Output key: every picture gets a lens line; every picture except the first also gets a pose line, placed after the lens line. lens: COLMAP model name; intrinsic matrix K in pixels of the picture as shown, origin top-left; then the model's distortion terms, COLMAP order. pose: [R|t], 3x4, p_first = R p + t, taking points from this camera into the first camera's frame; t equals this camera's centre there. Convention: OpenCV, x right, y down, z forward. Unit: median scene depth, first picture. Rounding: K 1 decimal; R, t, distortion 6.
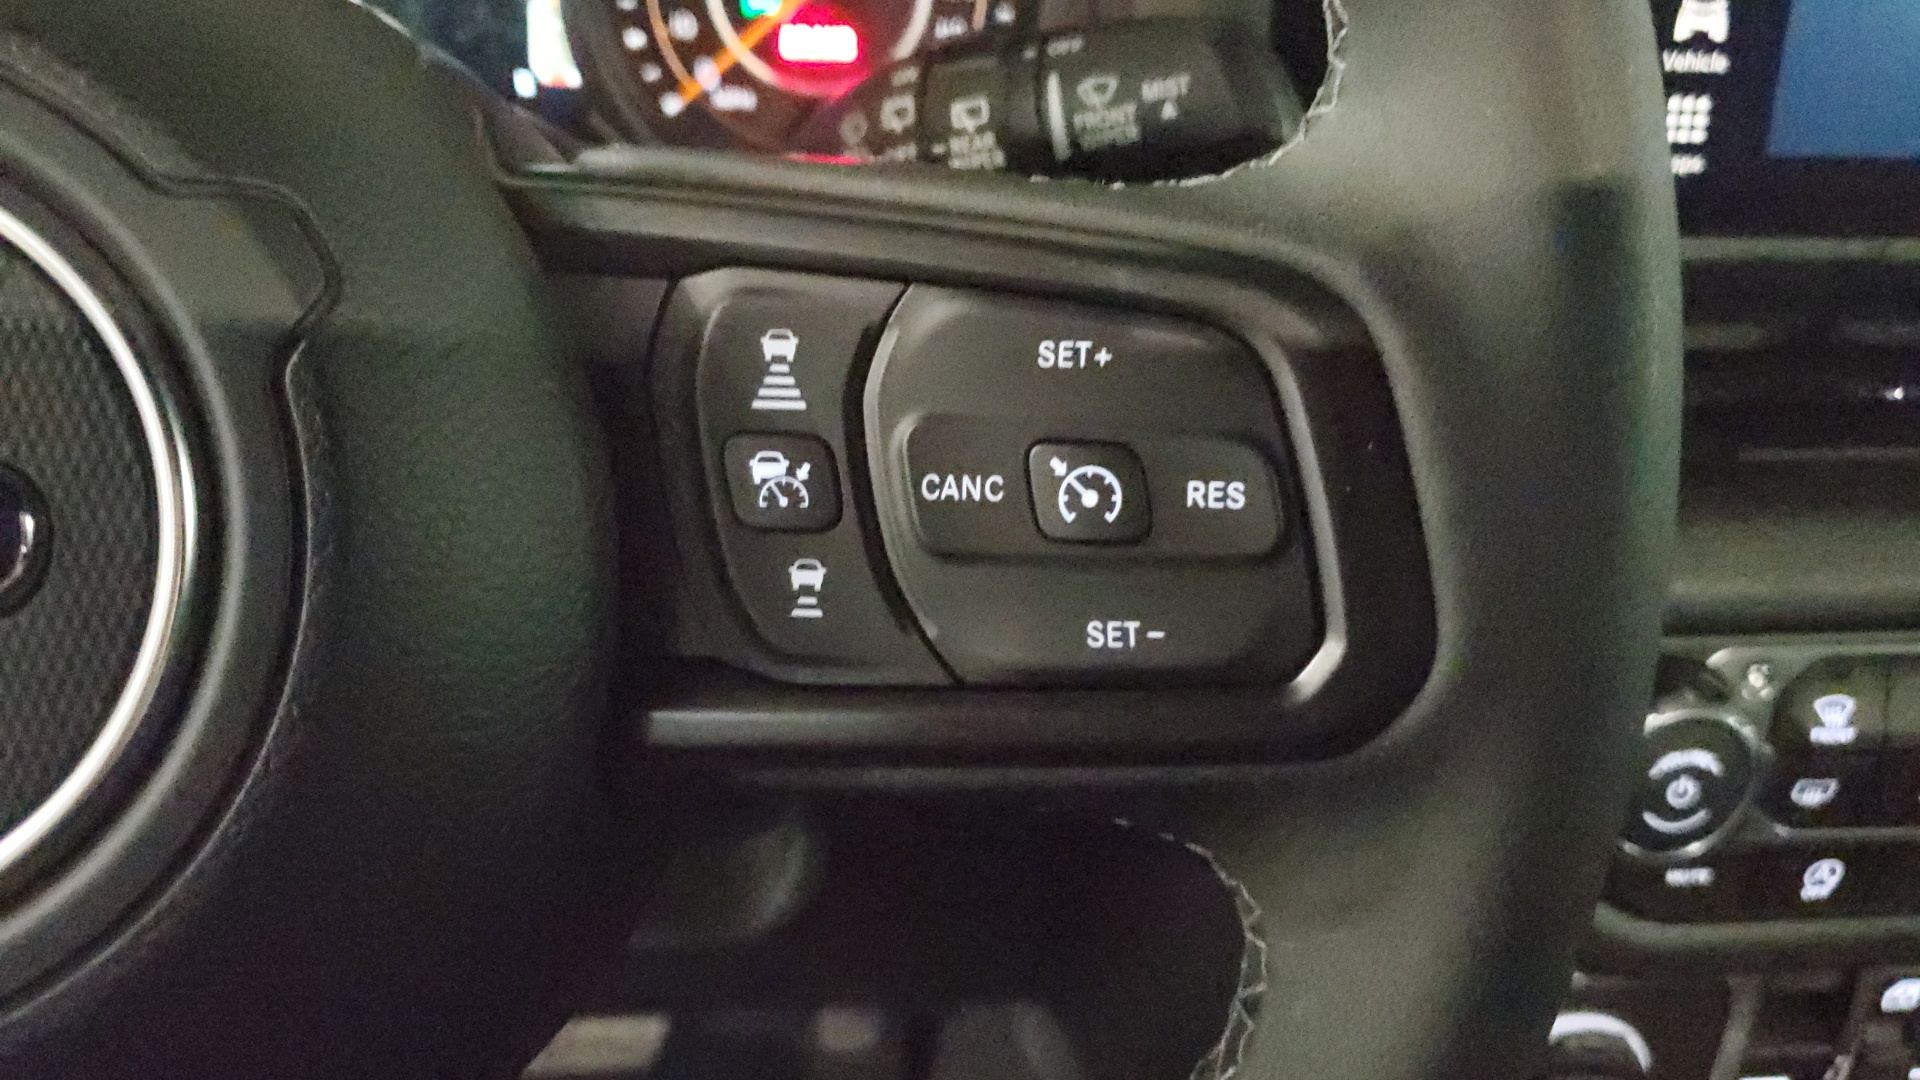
lens RADIAL K [[1522.2, 0, 964.0], [0, 1522.2, 499.4], [0, 0, 1]] dist [0.044459, -0.054320]
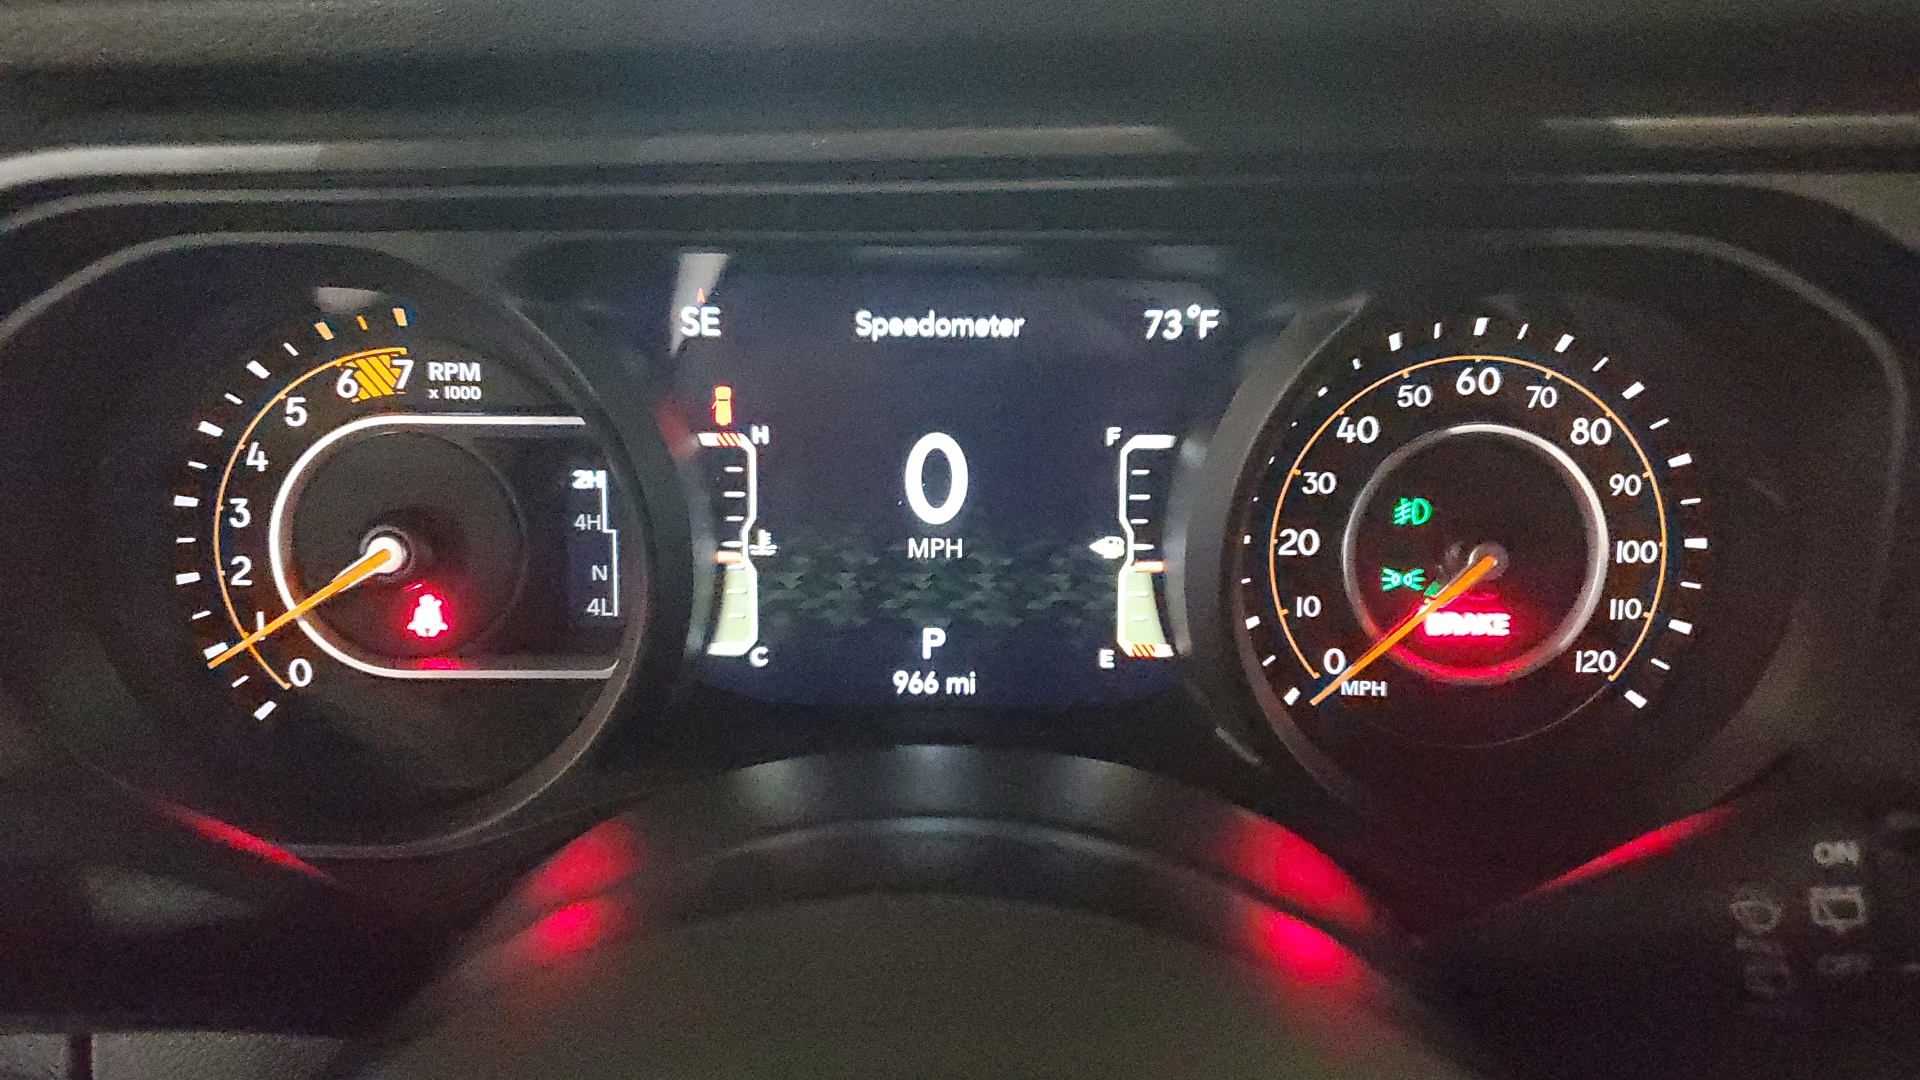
lens RADIAL K [[1522.2, 0, 949.5], [0, 1522.2, 555.4], [0, 0, 1]] dist [0.044459, -0.054320]
pose [[0.993890, 0.001979, -0.110357, -0.393721], [-0.012816, 0.995145, -0.097579, -0.346355], [0.109628, 0.098397, 0.989090, 0.191253]]
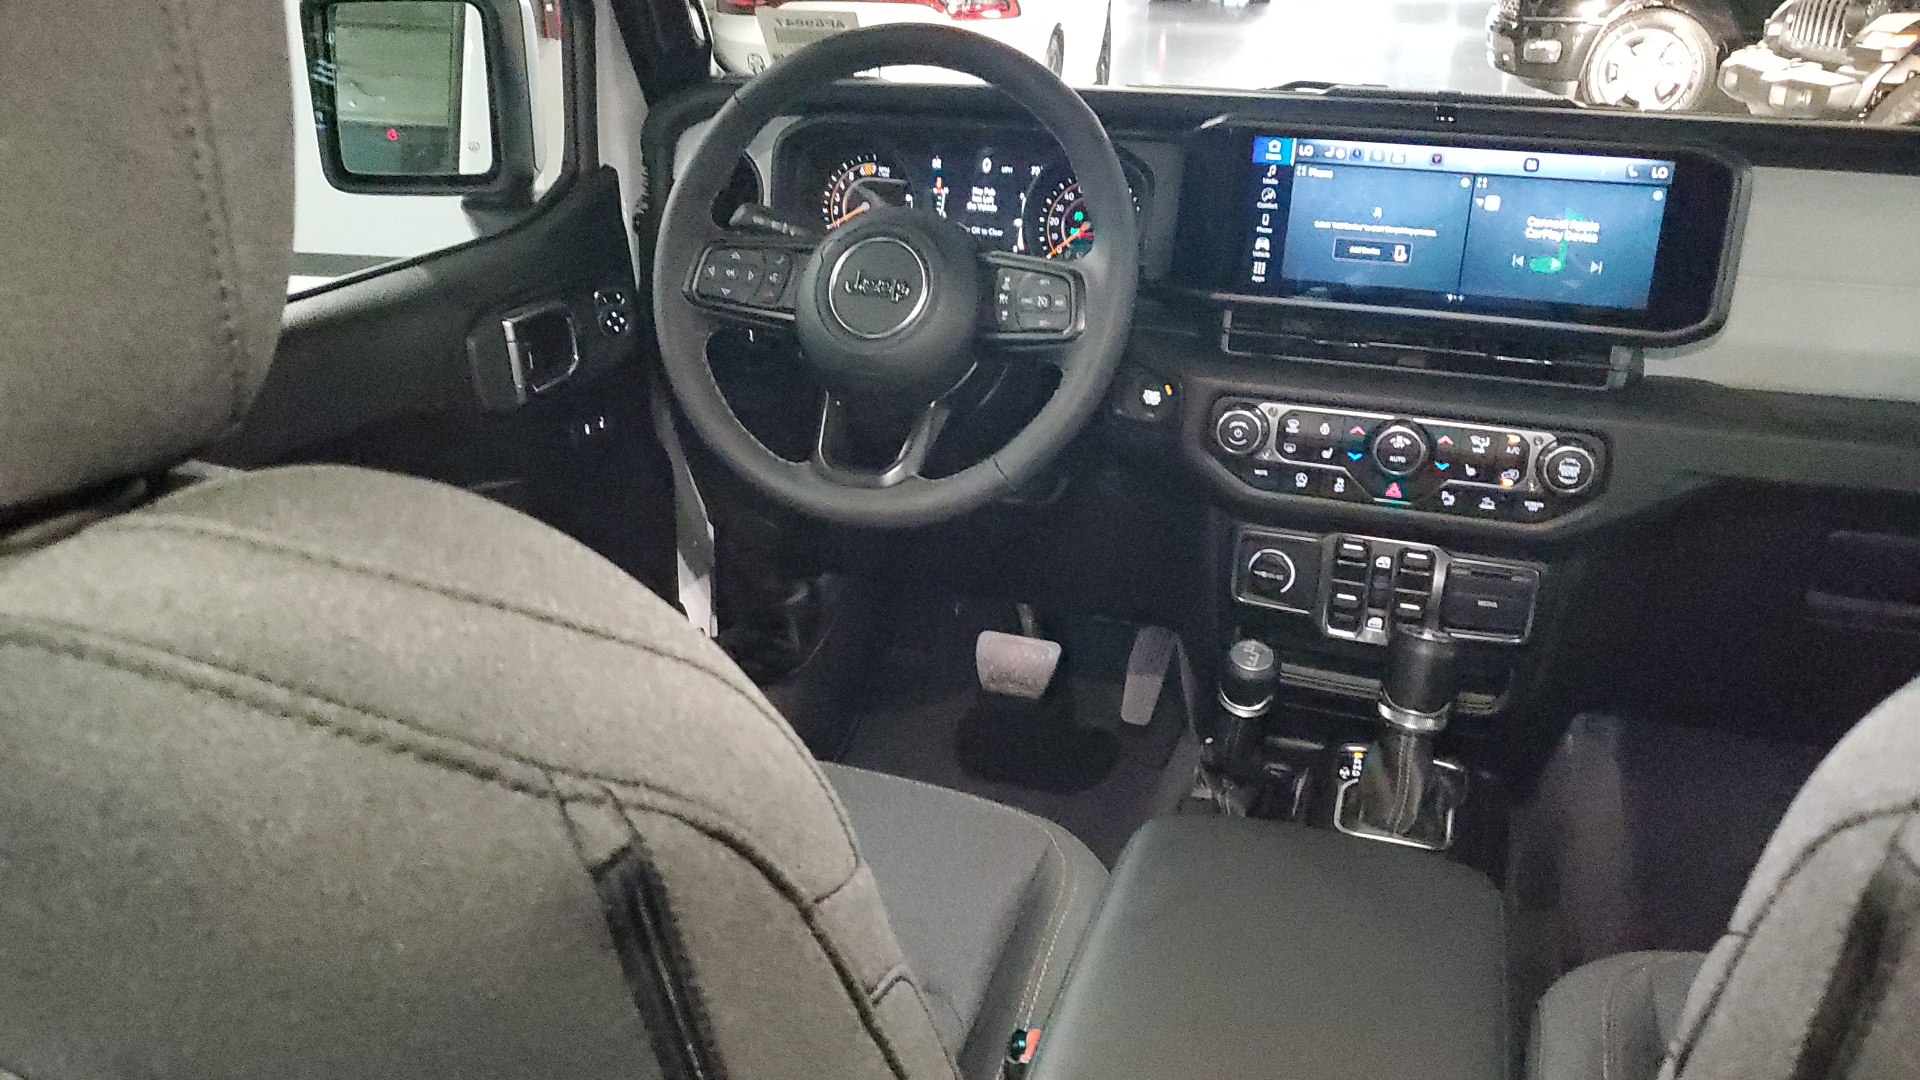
lens RADIAL K [[1522.2, 0, 942.3], [0, 1522.2, 531.4], [0, 0, 1]] dist [0.044459, -0.054320]
pose [[0.899786, 0.132691, -0.415666, 1.683909], [-0.181361, 0.980182, -0.079691, 1.037405], [0.396854, 0.147090, 0.906019, -3.304522]]
